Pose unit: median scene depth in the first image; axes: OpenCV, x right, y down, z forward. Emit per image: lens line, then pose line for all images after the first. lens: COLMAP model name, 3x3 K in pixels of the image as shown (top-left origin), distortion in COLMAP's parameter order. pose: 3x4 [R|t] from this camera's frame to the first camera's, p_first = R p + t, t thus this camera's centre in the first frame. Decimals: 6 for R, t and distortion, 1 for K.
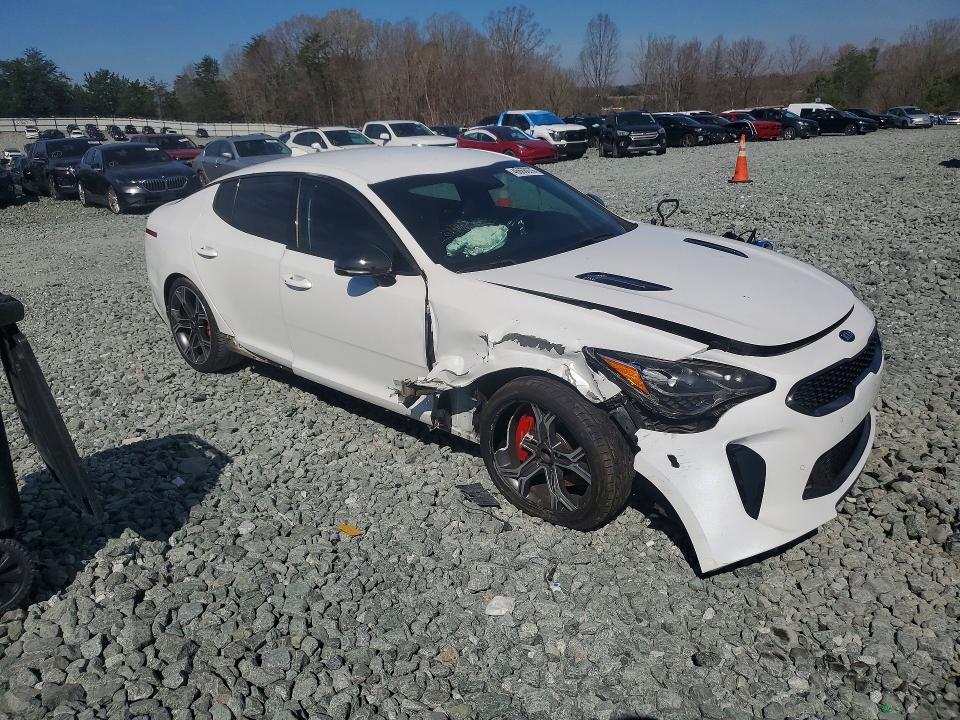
lens RADIAL K [[772.4, 0, 466.1], [0, 772.4, 360.6], [0, 0, 1]] dist [-0.008500, 0.047598]
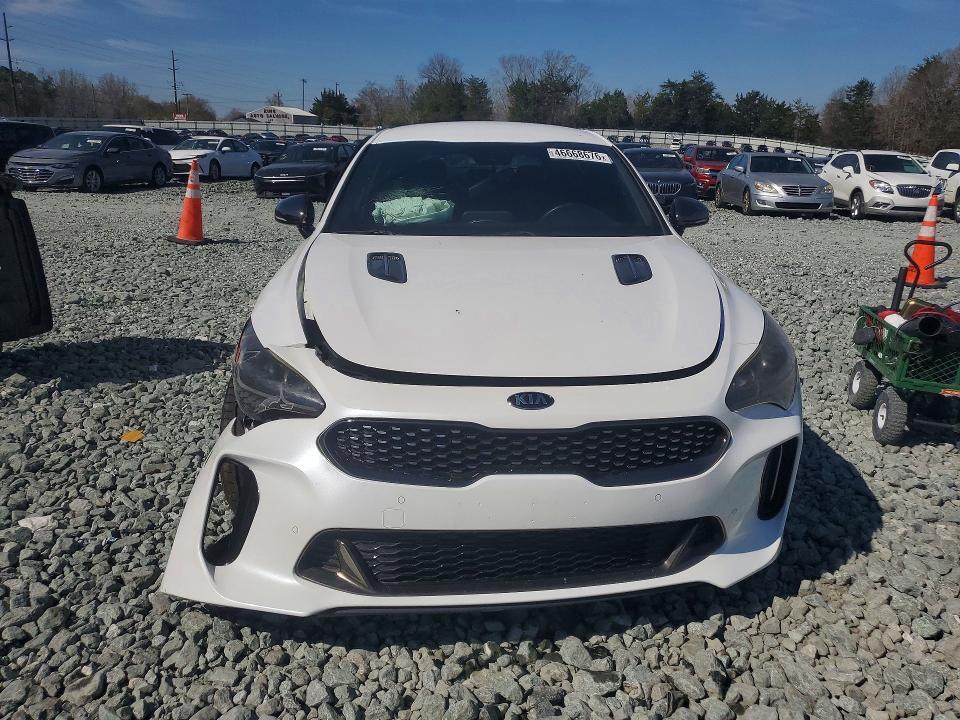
lens RADIAL K [[772.4, 0, 466.1], [0, 772.4, 360.6], [0, 0, 1]] dist [-0.008500, 0.047598]
pose [[0.729902, 0.254202, -0.634527, 0.107716], [-0.270037, 0.960005, 0.073968, -0.012201], [0.627952, 0.117356, 0.769353, 0.057834]]
